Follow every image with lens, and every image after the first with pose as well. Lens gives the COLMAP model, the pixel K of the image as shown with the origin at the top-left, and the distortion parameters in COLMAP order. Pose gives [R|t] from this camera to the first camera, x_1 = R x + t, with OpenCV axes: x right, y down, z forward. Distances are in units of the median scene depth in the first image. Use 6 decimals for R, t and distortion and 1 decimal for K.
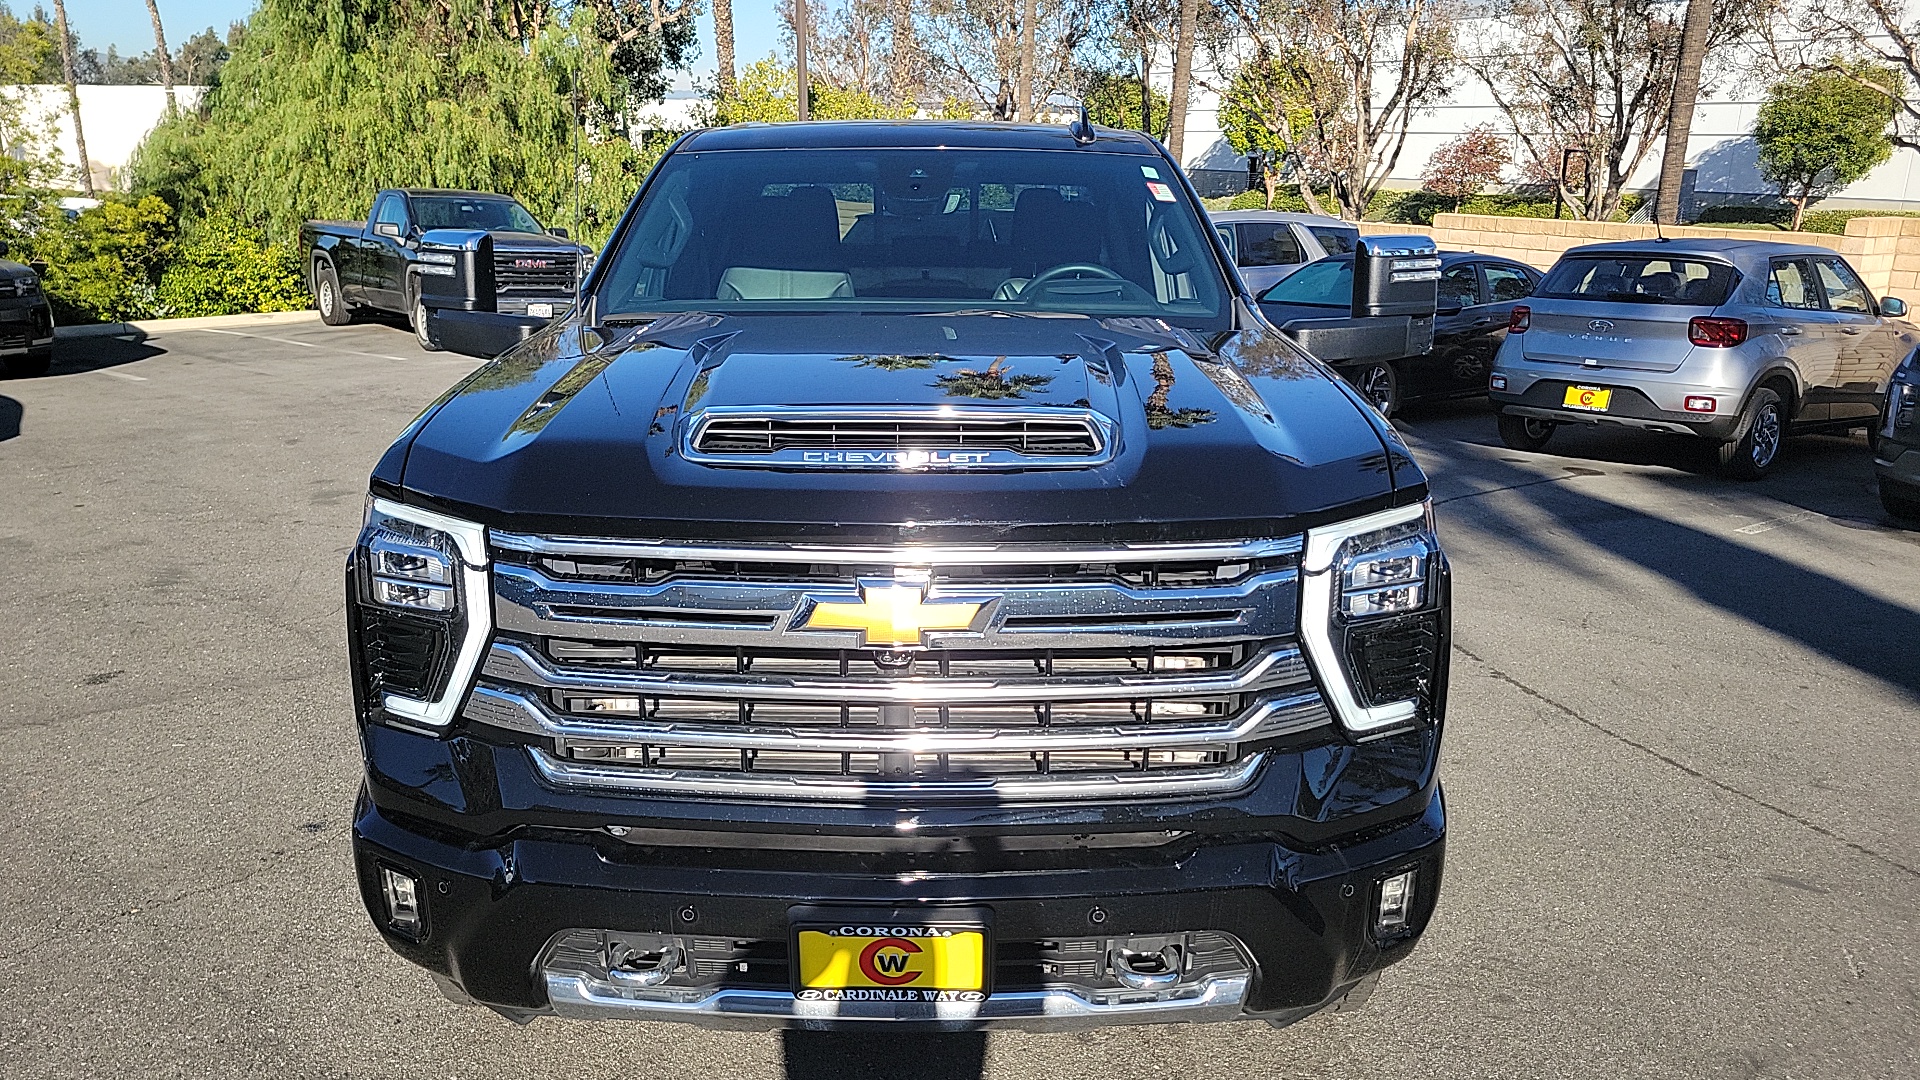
lens RADIAL K [[1451.1, 0, 933.4], [0, 1451.1, 540.4], [0, 0, 1]] dist [0.045769, -0.028412]
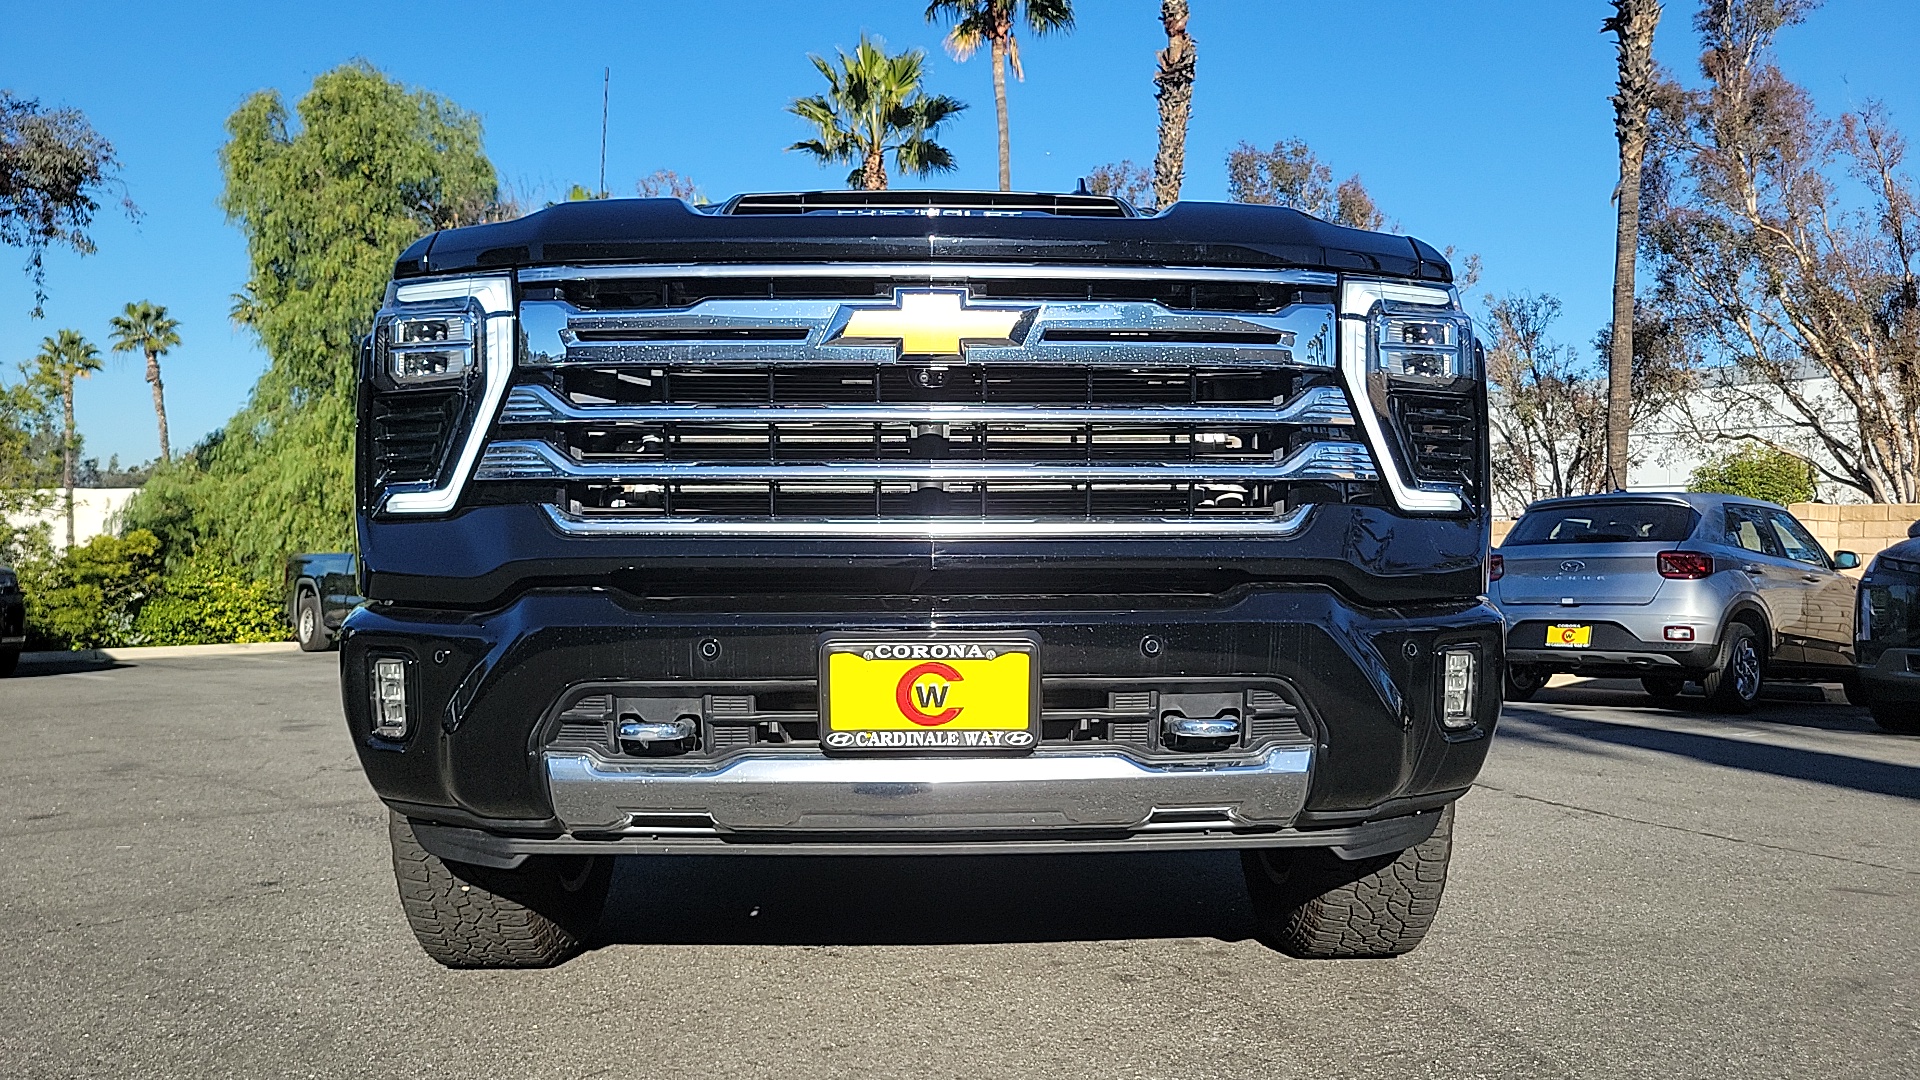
lens RADIAL K [[1452.5, 0, 961.5], [0, 1452.5, 552.3], [0, 0, 1]] dist [0.041516, -0.022474]
pose [[0.999350, -0.004233, 0.035807, -0.009332], [0.013368, 0.965807, -0.258917, 0.098783], [-0.033487, 0.259227, 0.965236, 0.019684]]
